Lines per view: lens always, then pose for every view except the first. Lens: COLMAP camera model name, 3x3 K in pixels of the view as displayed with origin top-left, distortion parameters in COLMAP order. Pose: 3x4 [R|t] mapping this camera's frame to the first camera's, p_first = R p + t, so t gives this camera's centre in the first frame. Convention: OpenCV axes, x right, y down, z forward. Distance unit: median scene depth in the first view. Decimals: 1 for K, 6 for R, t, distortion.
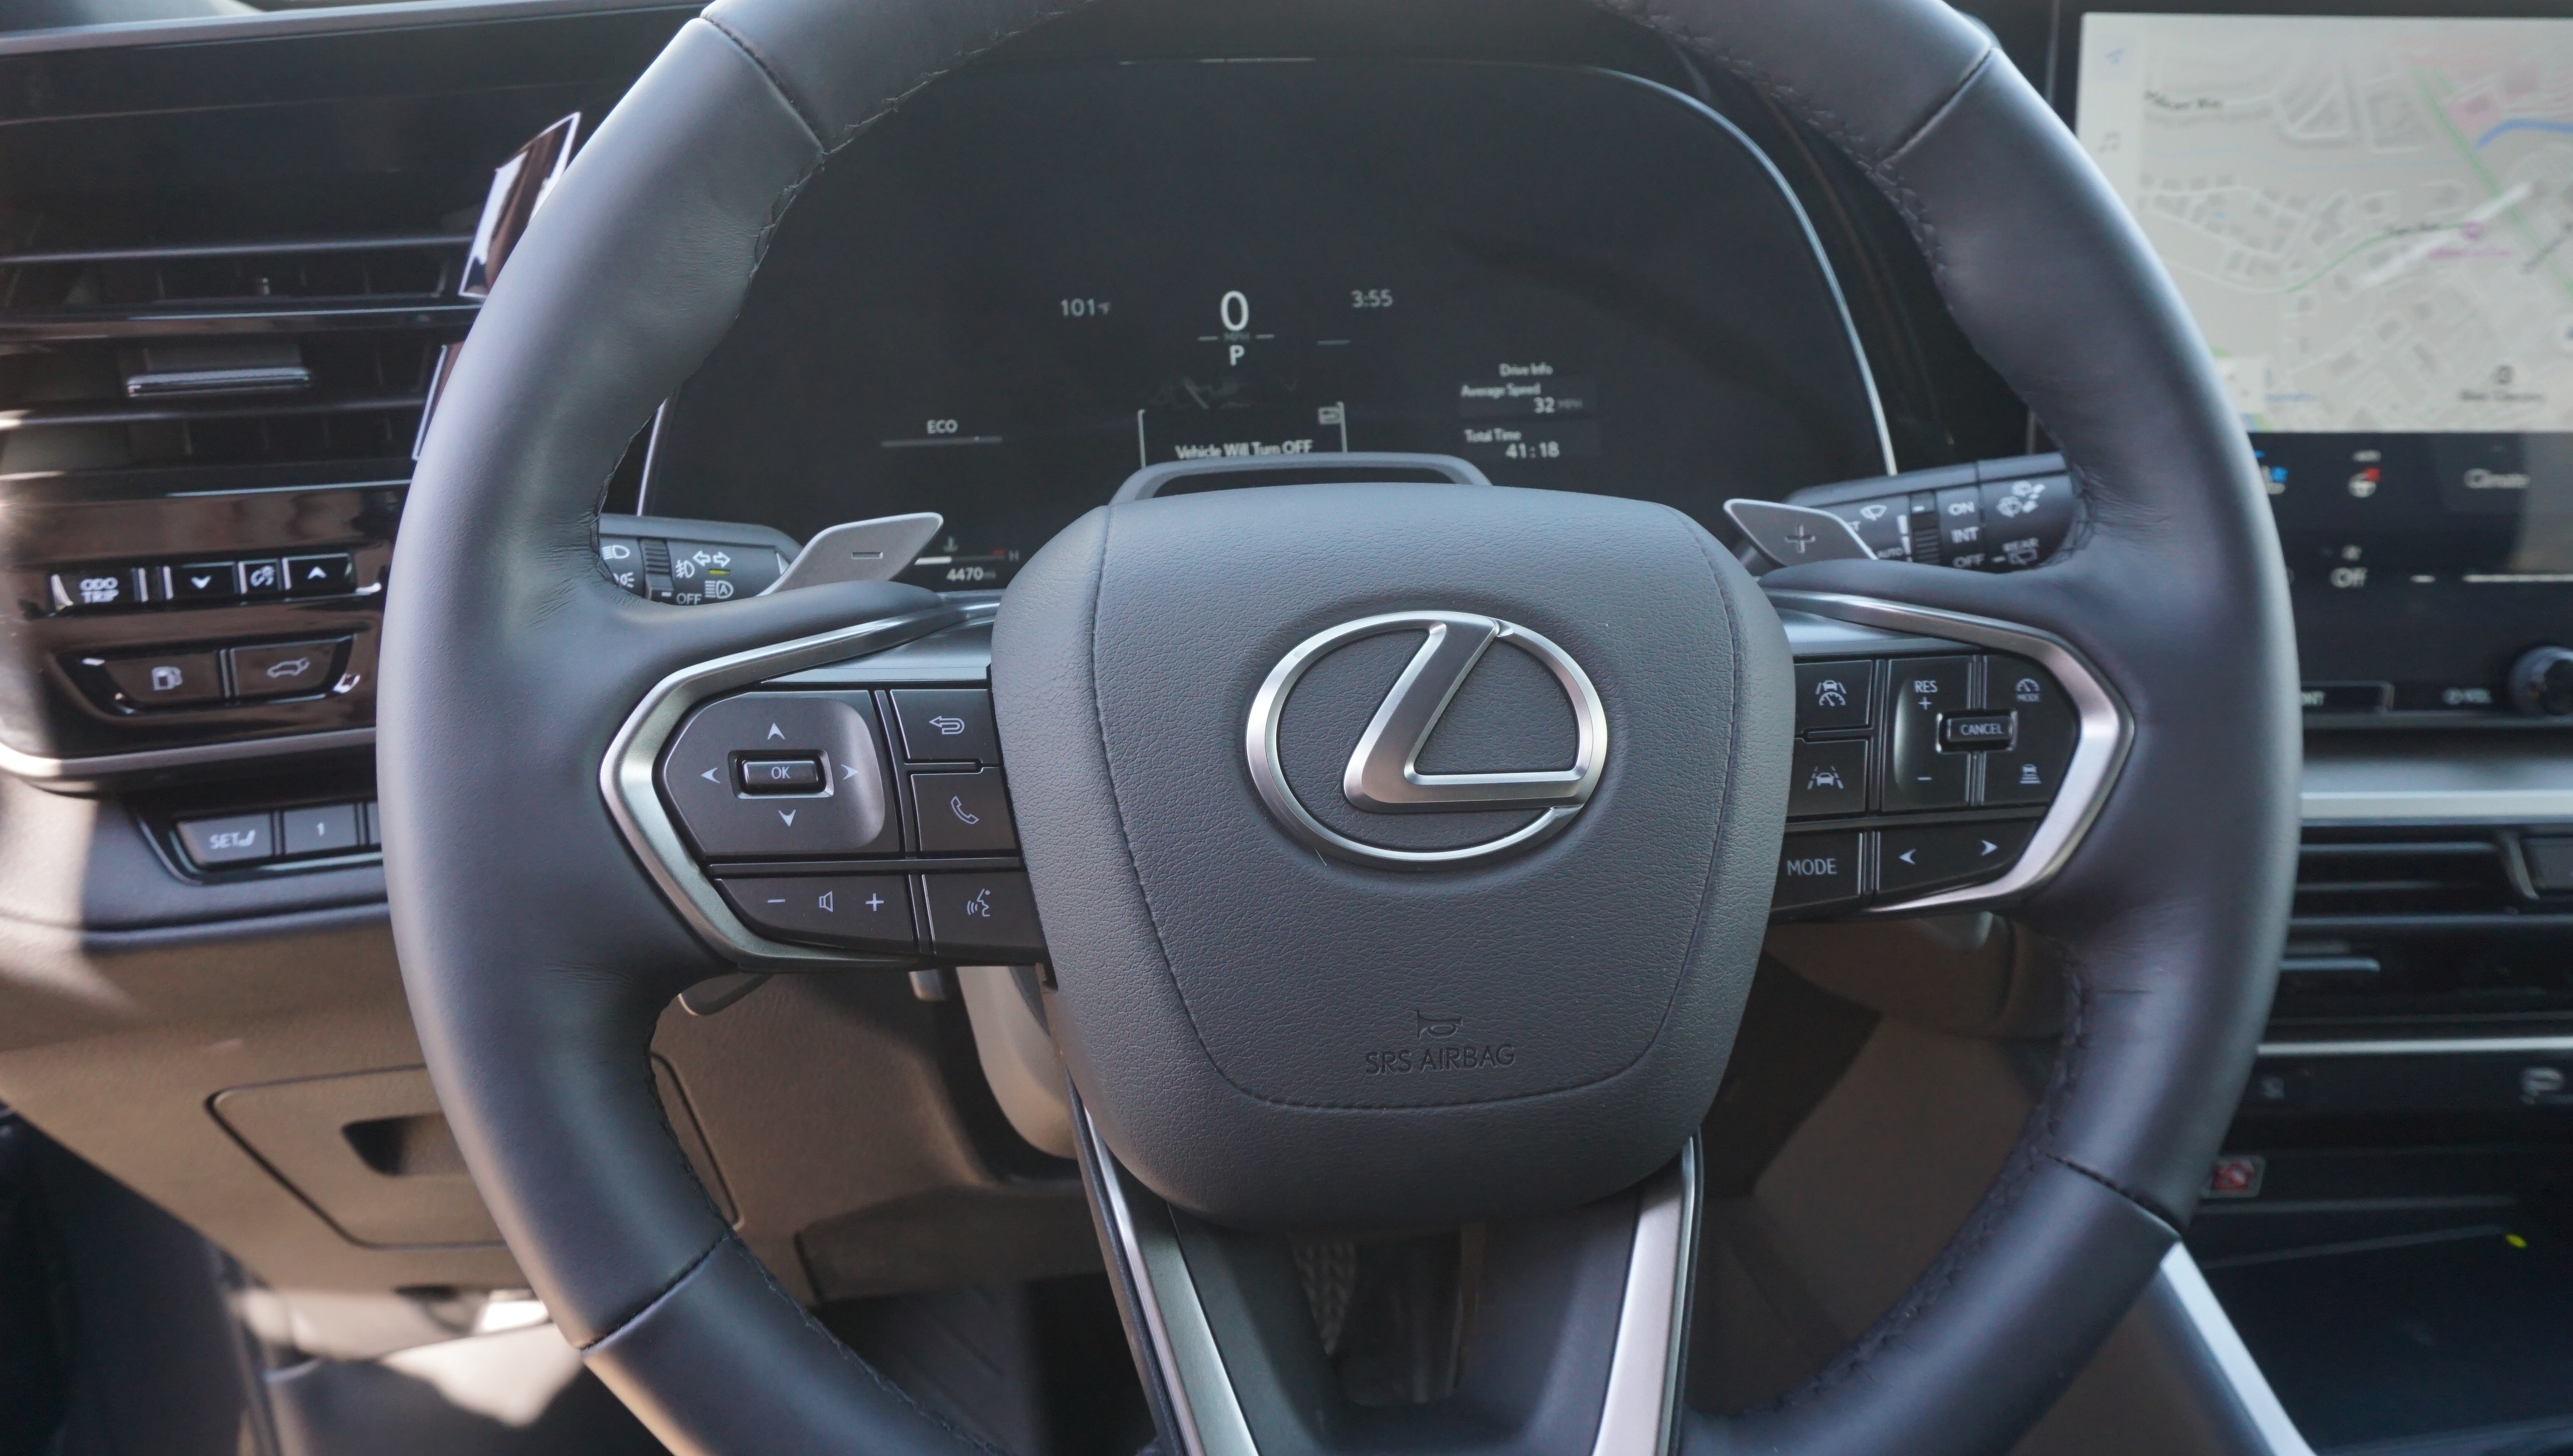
lens RADIAL K [[1747.2, 0, 1298.1], [0, 1747.2, 722.3], [0, 0, 1]] dist [-0.042773, 0.046198]
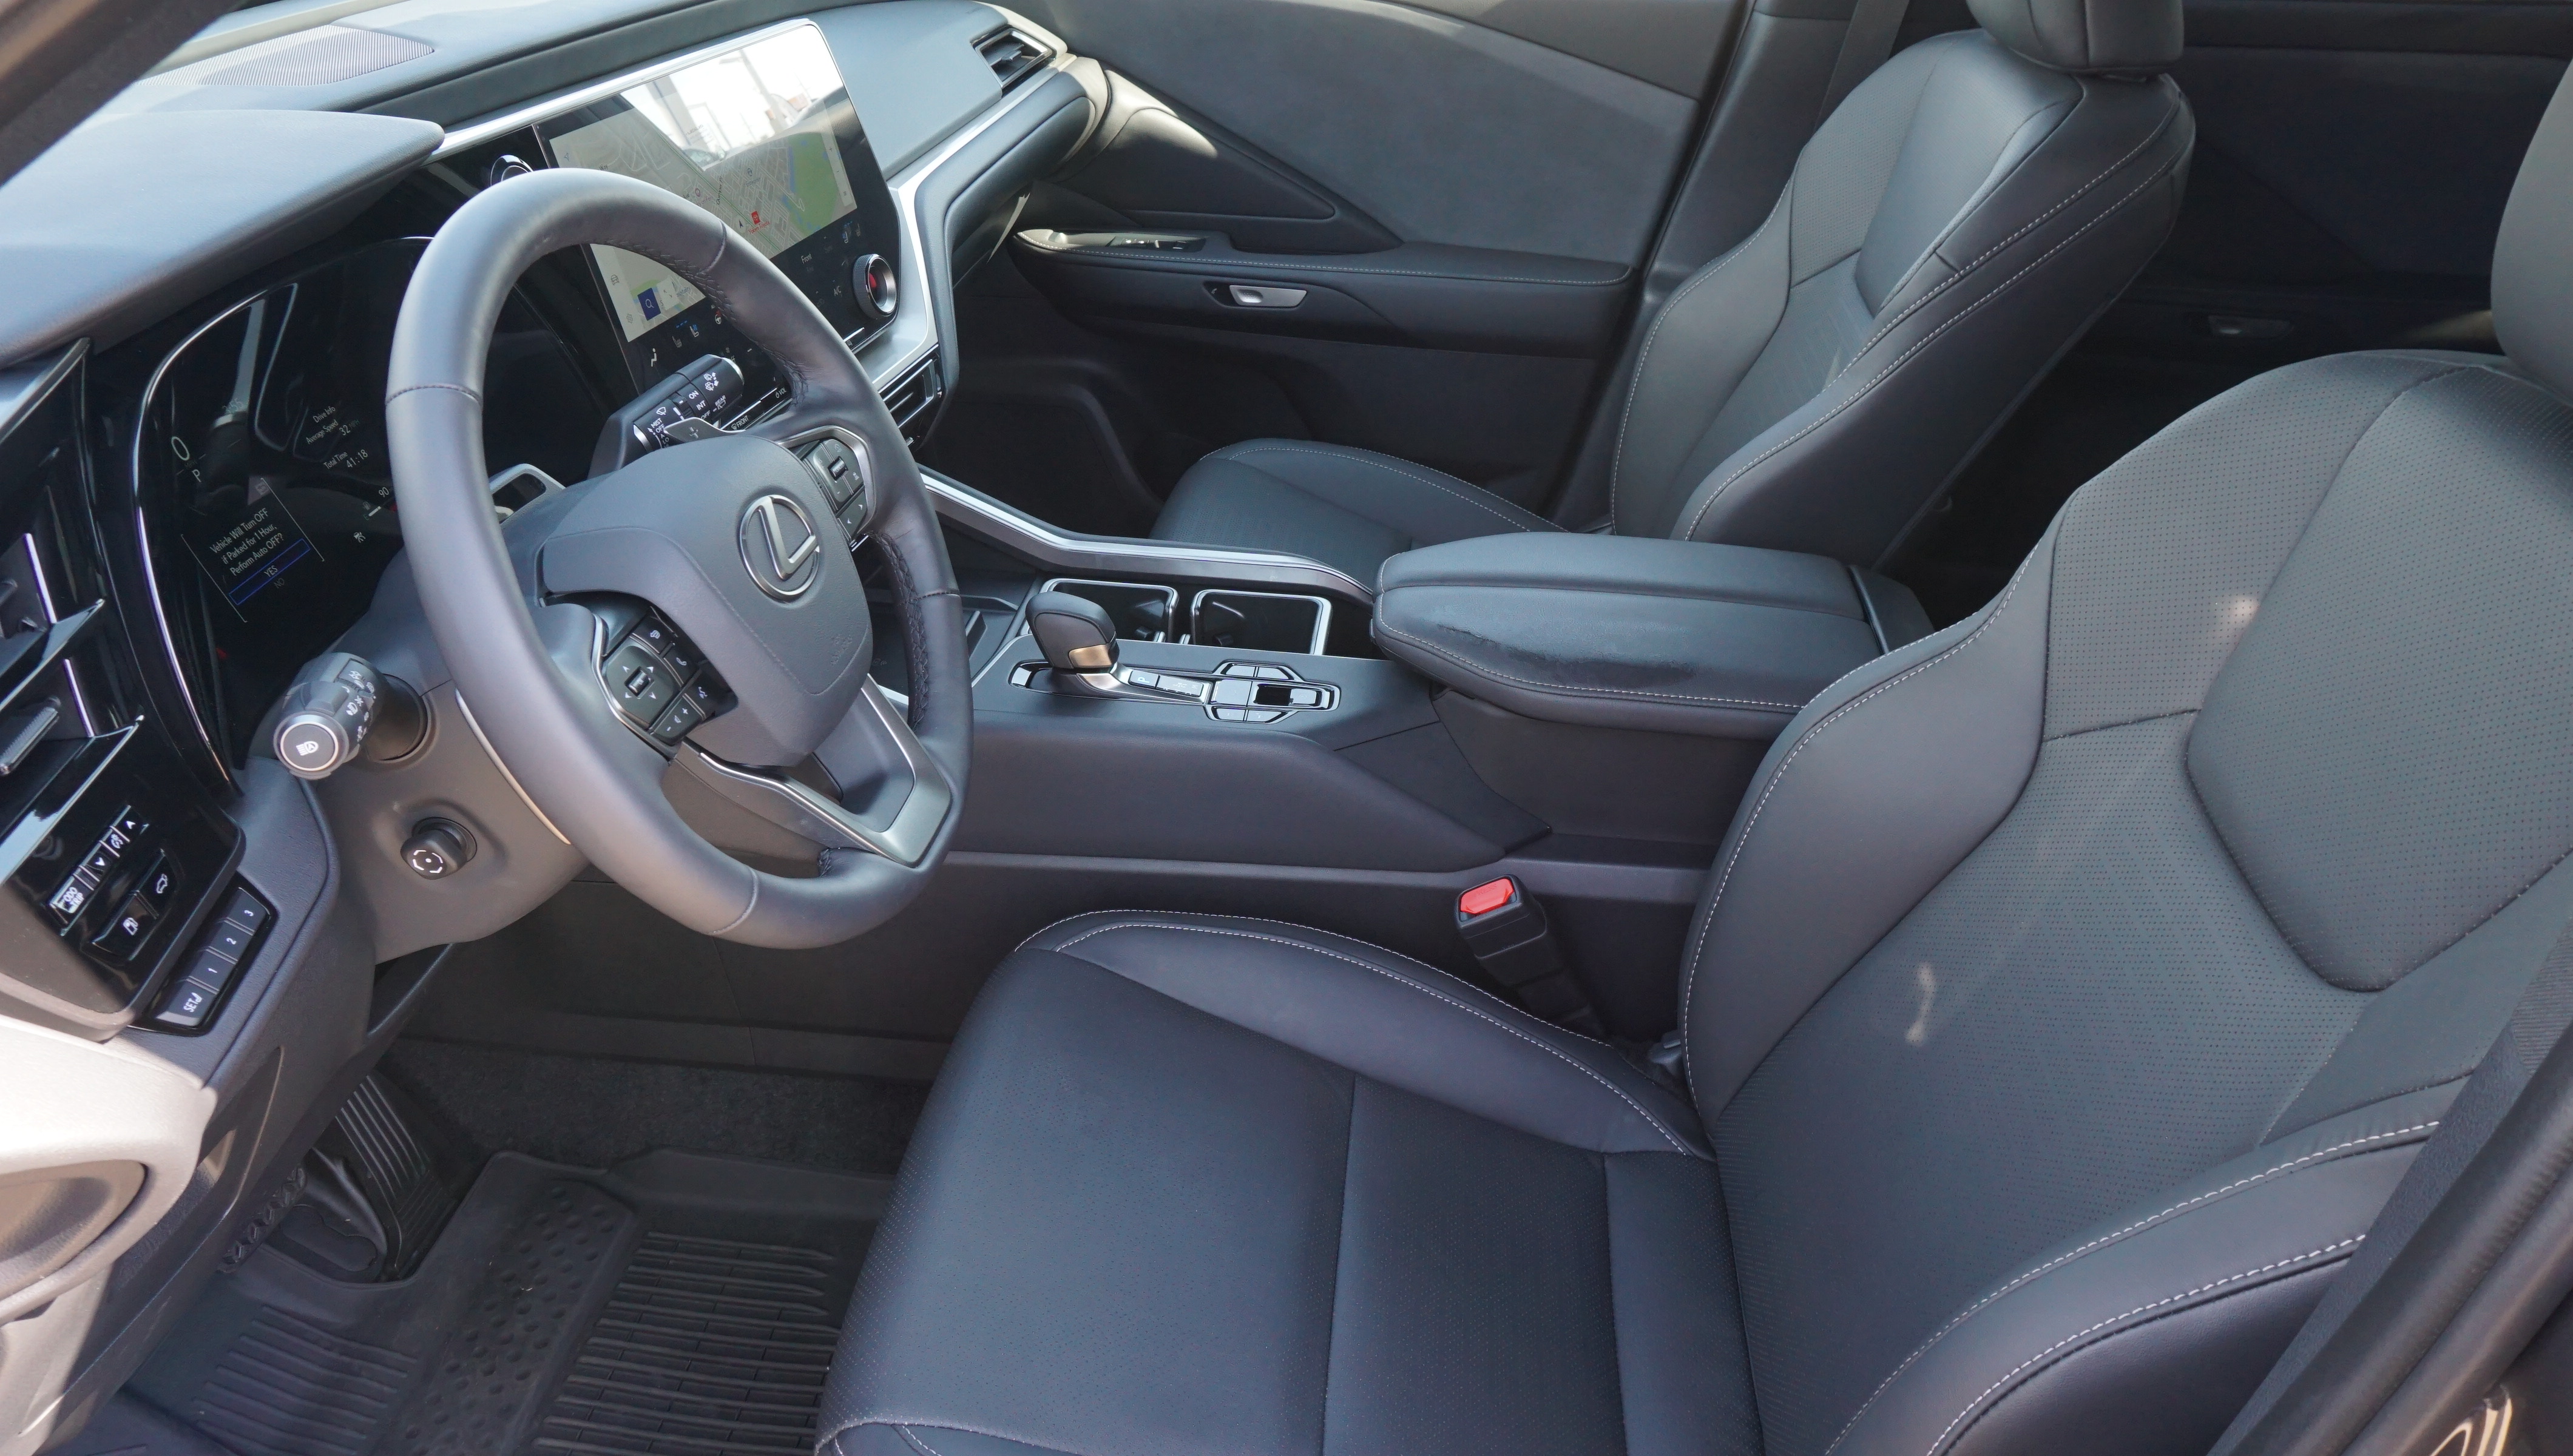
lens RADIAL K [[1715.1, 0, 1286.5], [0, 1715.1, 728.0], [0, 0, 1]] dist [-0.041541, 0.002774]
pose [[0.277859, -0.506149, 0.816460, -1.754897], [0.347437, 0.845342, 0.405813, -0.484749], [-0.895590, 0.170910, 0.410741, -0.607717]]
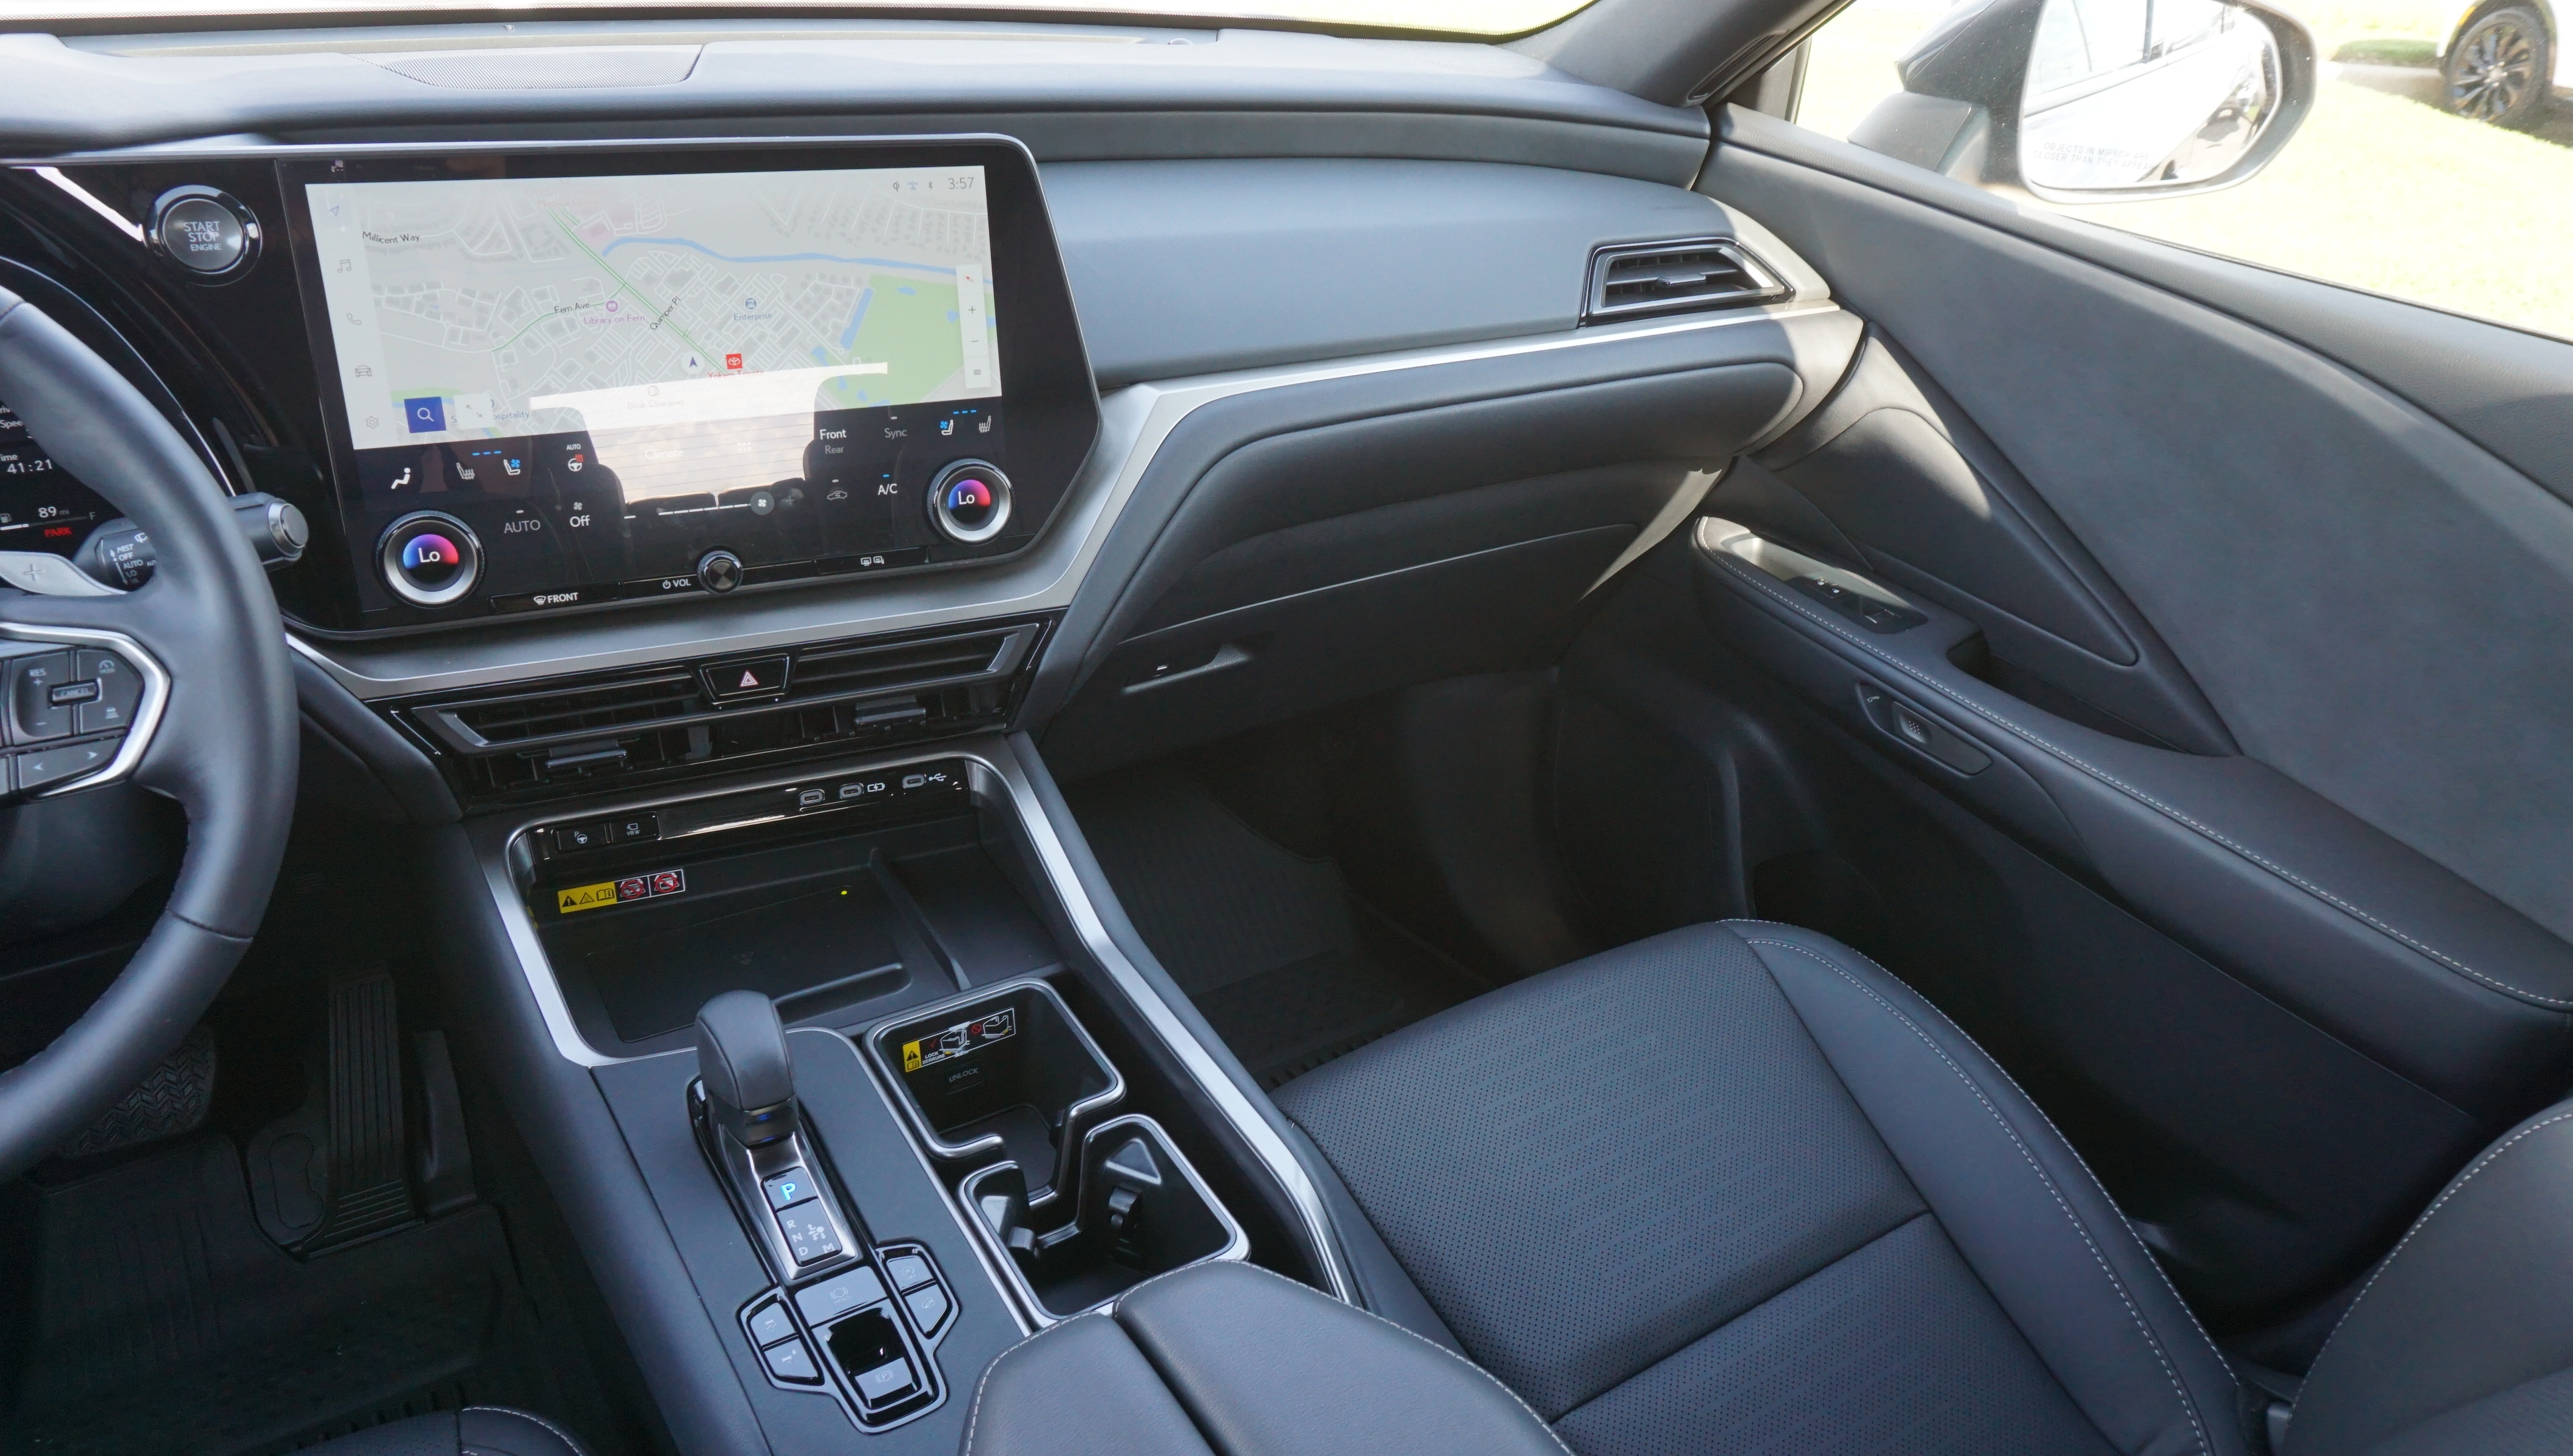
lens RADIAL K [[1747.2, 0, 1298.1], [0, 1747.2, 722.3], [0, 0, 1]] dist [-0.042773, 0.046198]
pose [[0.918185, -0.139563, 0.370754, 0.912213], [0.087068, 0.984099, 0.154817, -0.139919], [-0.386465, -0.109870, 0.915737, -1.194883]]
